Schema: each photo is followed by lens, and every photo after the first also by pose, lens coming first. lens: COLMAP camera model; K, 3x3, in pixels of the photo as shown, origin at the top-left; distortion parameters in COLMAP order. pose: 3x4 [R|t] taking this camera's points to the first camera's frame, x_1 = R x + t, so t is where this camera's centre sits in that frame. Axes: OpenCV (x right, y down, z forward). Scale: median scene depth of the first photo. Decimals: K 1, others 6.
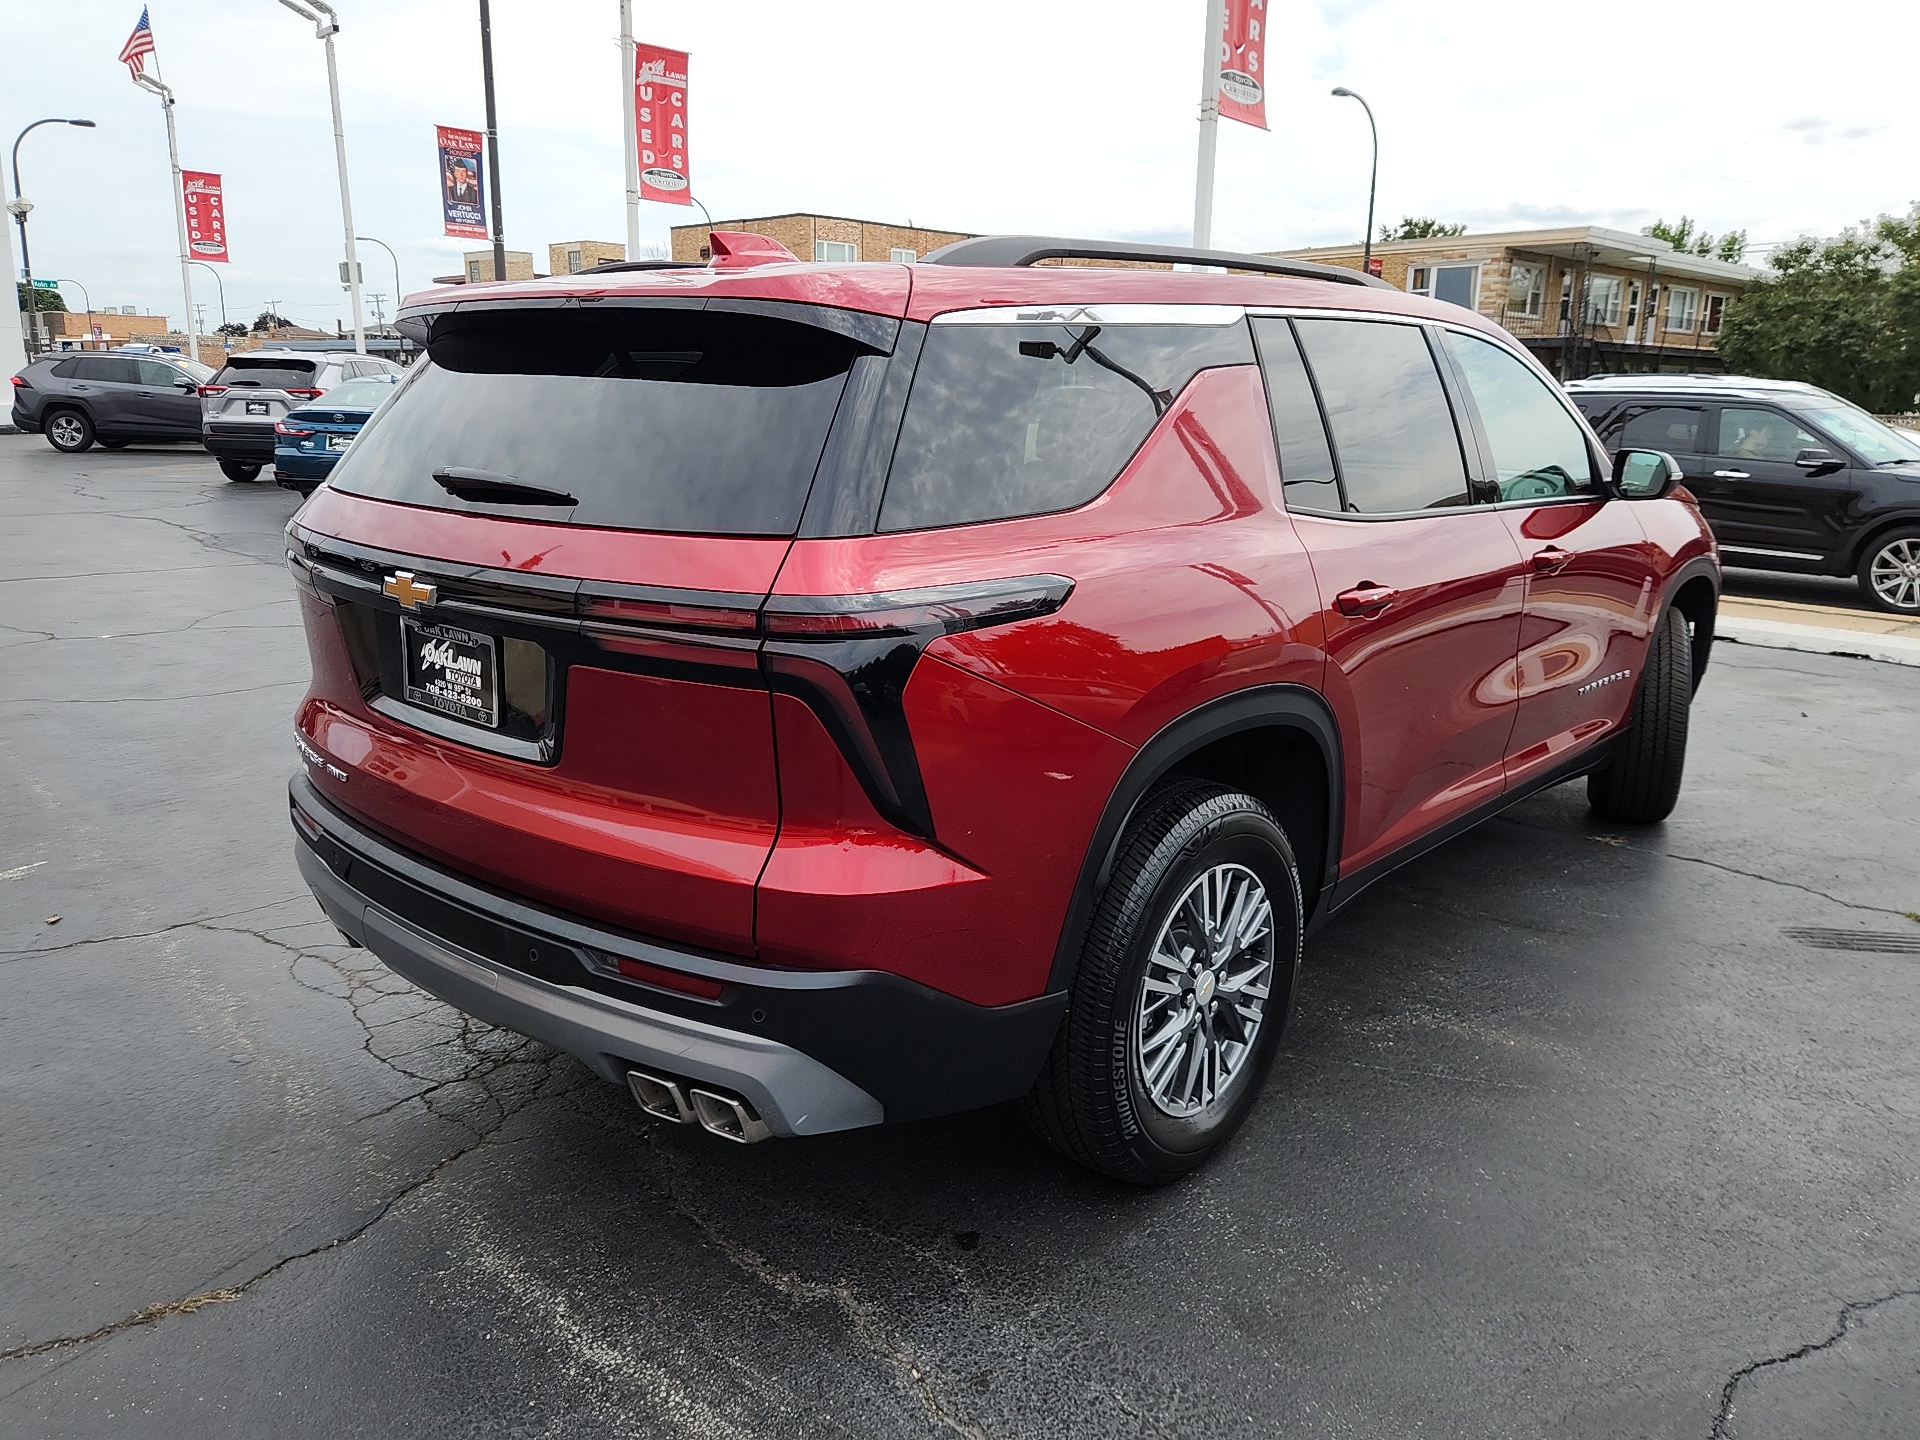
lens RADIAL K [[1418.4, 0, 958.5], [0, 1418.4, 686.4], [0, 0, 1]] dist [0.052414, -0.000885]
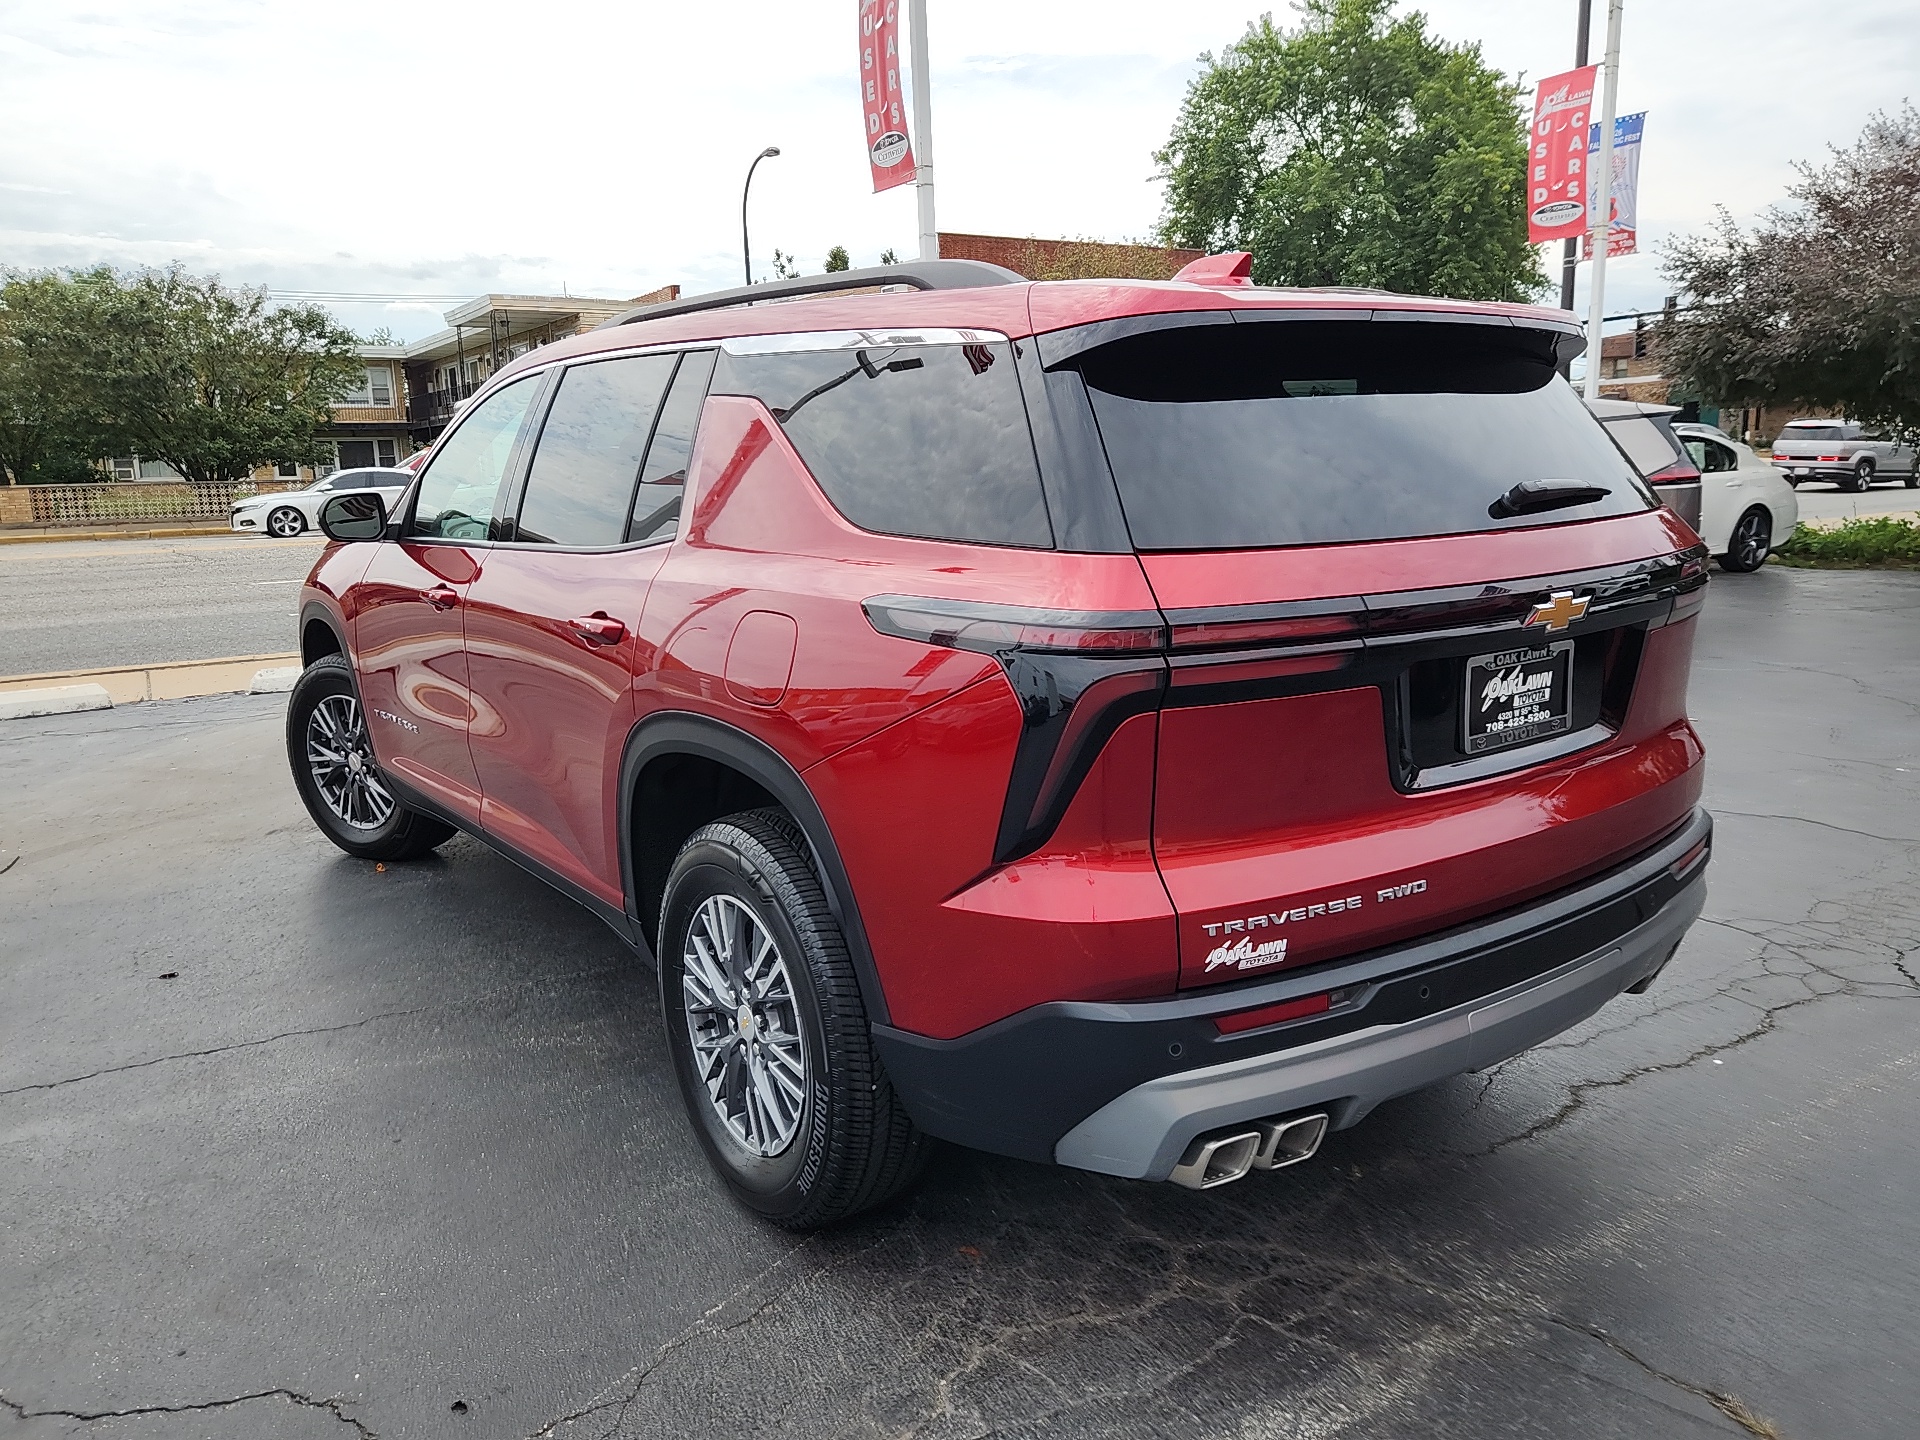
lens RADIAL K [[1437.3, 0, 960.0], [0, 1437.3, 720.0], [0, 0, 1]] dist [0.072868, 0.000927]
pose [[0.172965, -0.202931, 0.963796, -1.339265], [0.234124, 0.958967, 0.159898, -0.234912], [-0.956697, 0.197991, 0.213379, 1.135005]]
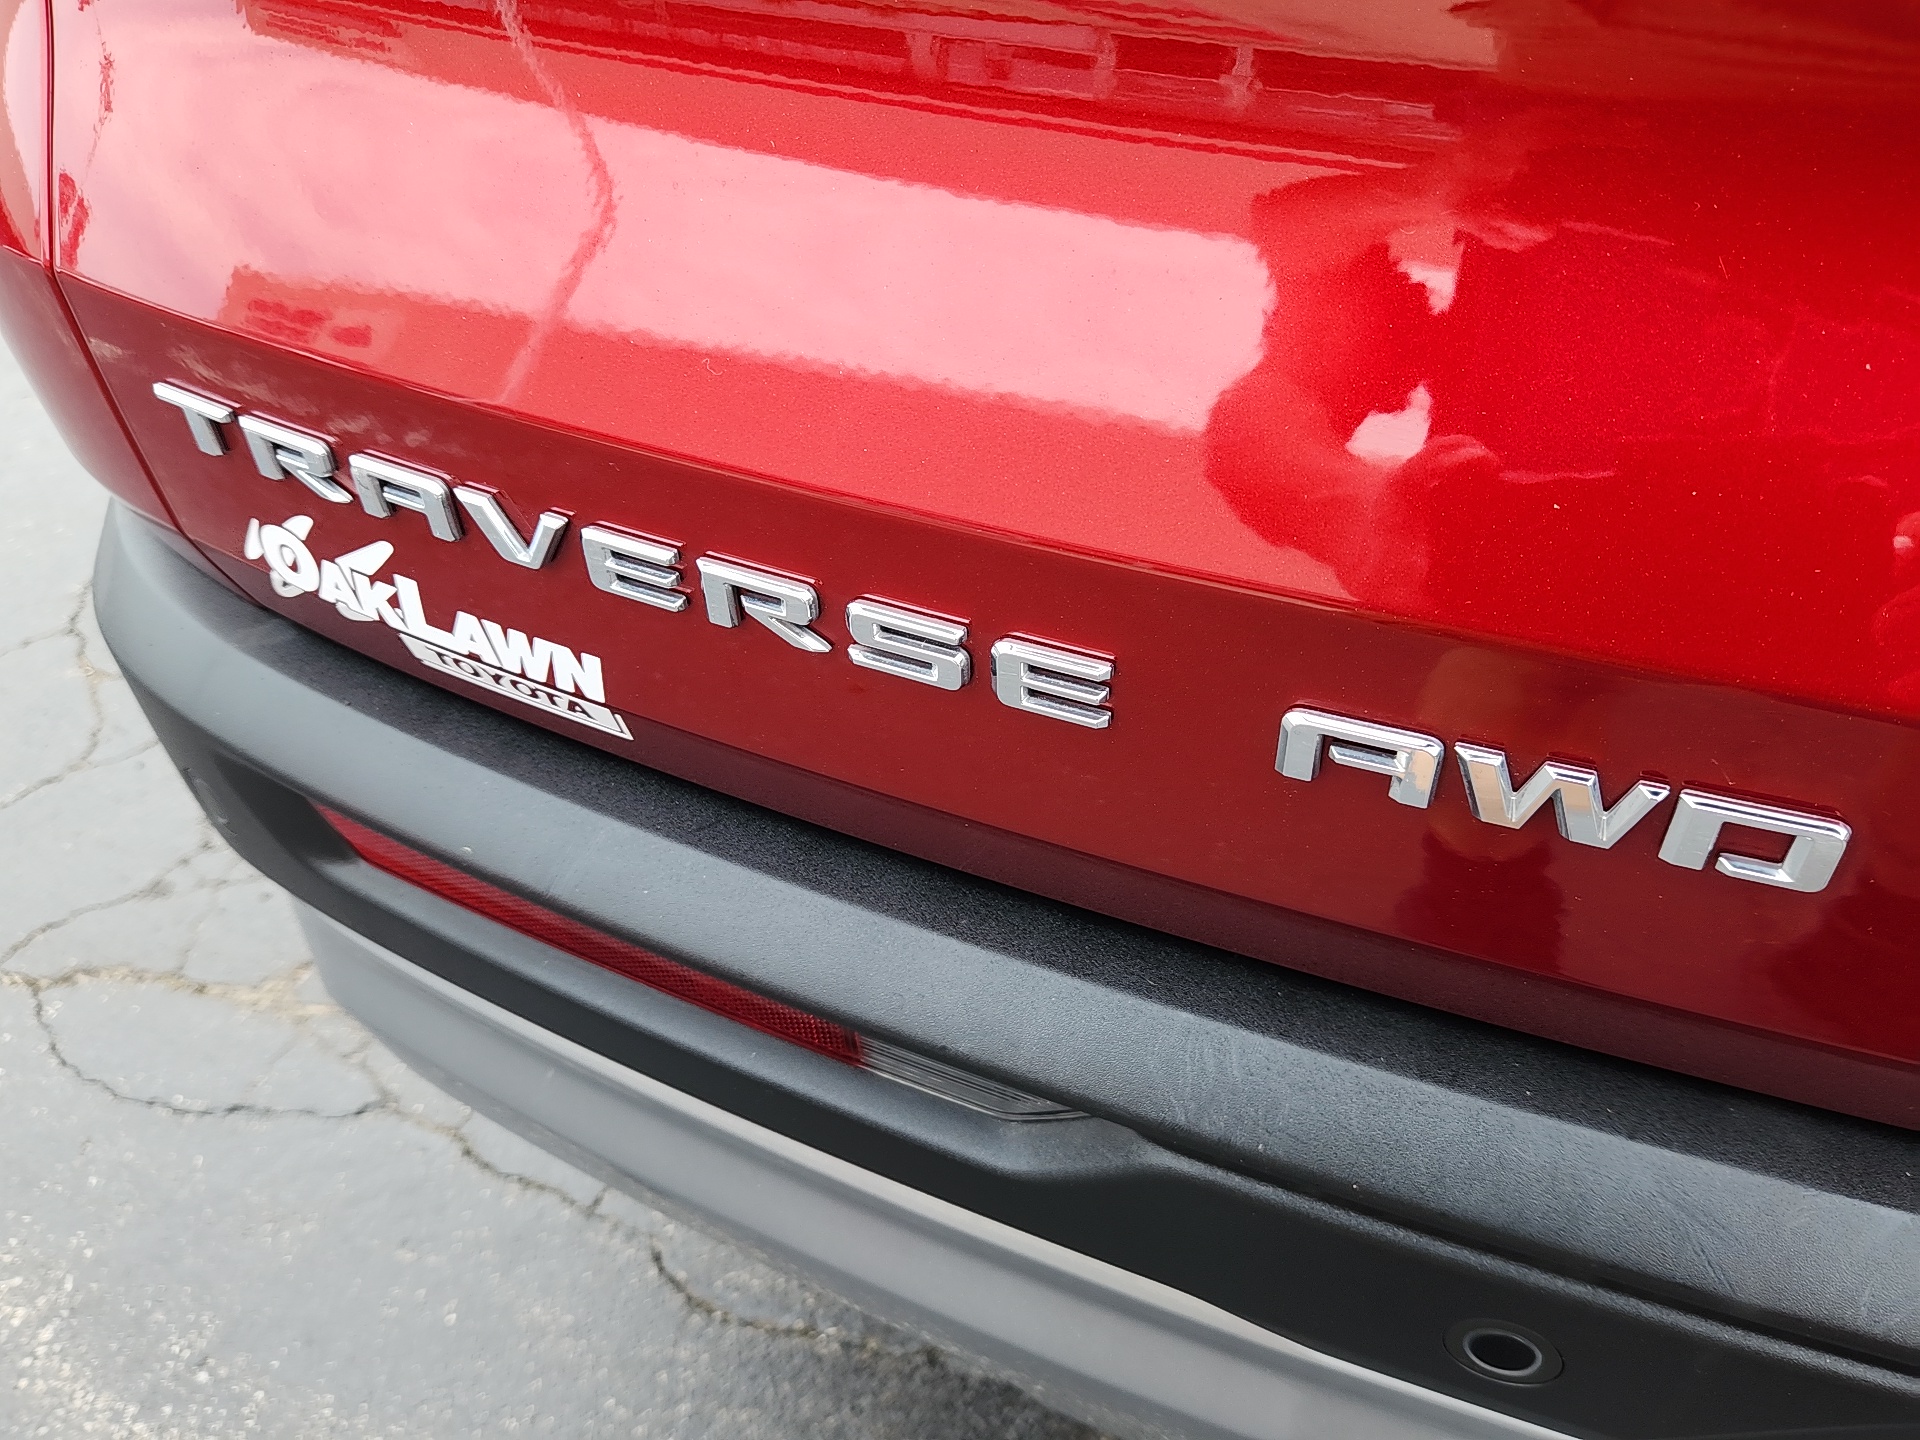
lens RADIAL K [[1463.5, 0, 992.7], [0, 1463.5, 742.4], [0, 0, 1]] dist [0.065772, -0.072046]
pose [[0.876656, -0.353314, 0.326564, -0.540946], [0.134807, 0.831955, 0.538217, -0.001487], [-0.461846, -0.427808, 0.776967, 1.021881]]
